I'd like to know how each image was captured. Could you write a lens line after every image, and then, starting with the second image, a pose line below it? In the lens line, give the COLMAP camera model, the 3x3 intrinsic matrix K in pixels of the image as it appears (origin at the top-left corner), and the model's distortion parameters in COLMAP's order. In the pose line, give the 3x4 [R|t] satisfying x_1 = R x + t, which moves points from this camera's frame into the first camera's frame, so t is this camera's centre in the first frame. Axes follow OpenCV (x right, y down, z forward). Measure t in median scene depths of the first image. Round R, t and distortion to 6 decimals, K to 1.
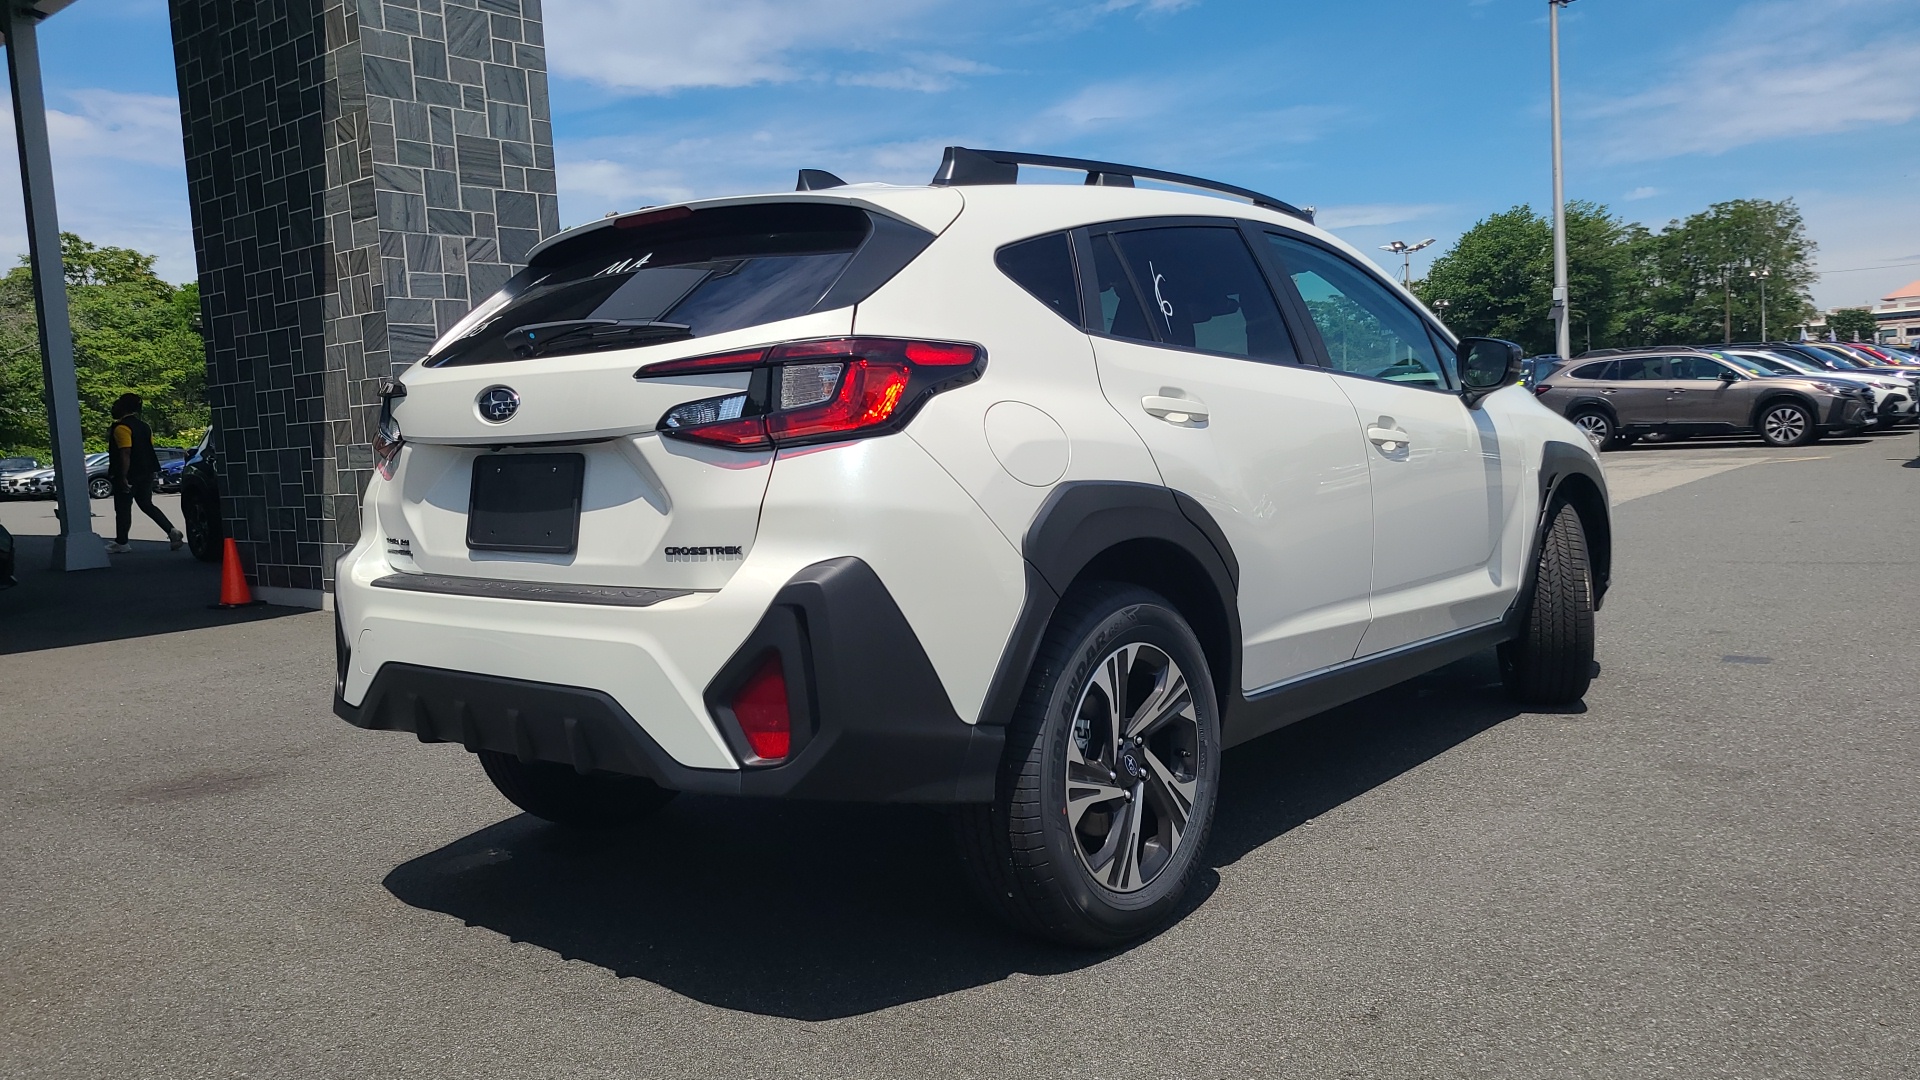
lens RADIAL K [[1444.2, 0, 950.7], [0, 1444.2, 541.5], [0, 0, 1]] dist [0.051570, -0.003415]
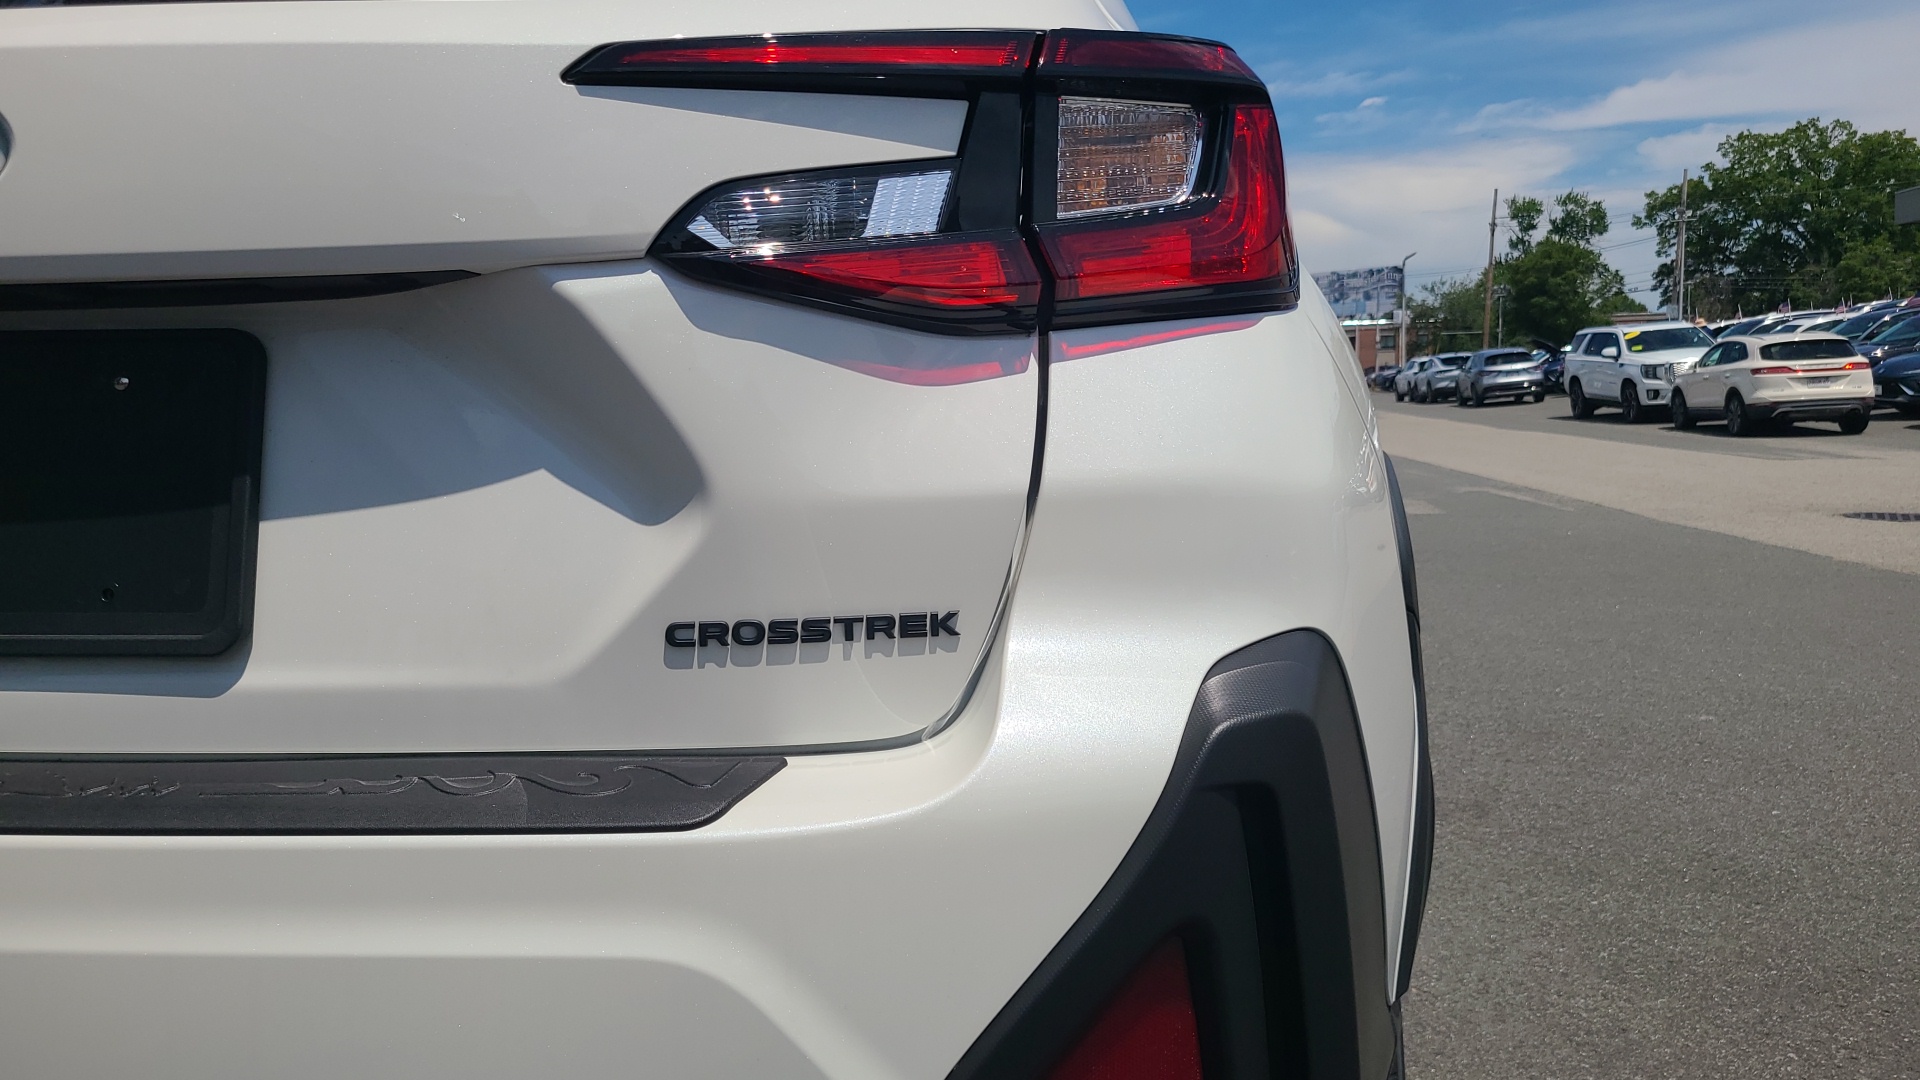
lens RADIAL K [[1445.6, 0, 947.9], [0, 1445.6, 519.4], [0, 0, 1]] dist [0.040427, -0.030585]
pose [[0.830926, -0.011979, 0.556254, -0.102114], [0.024300, 0.999596, -0.014772, -0.004130], [-0.555852, 0.025792, 0.830881, 0.220027]]
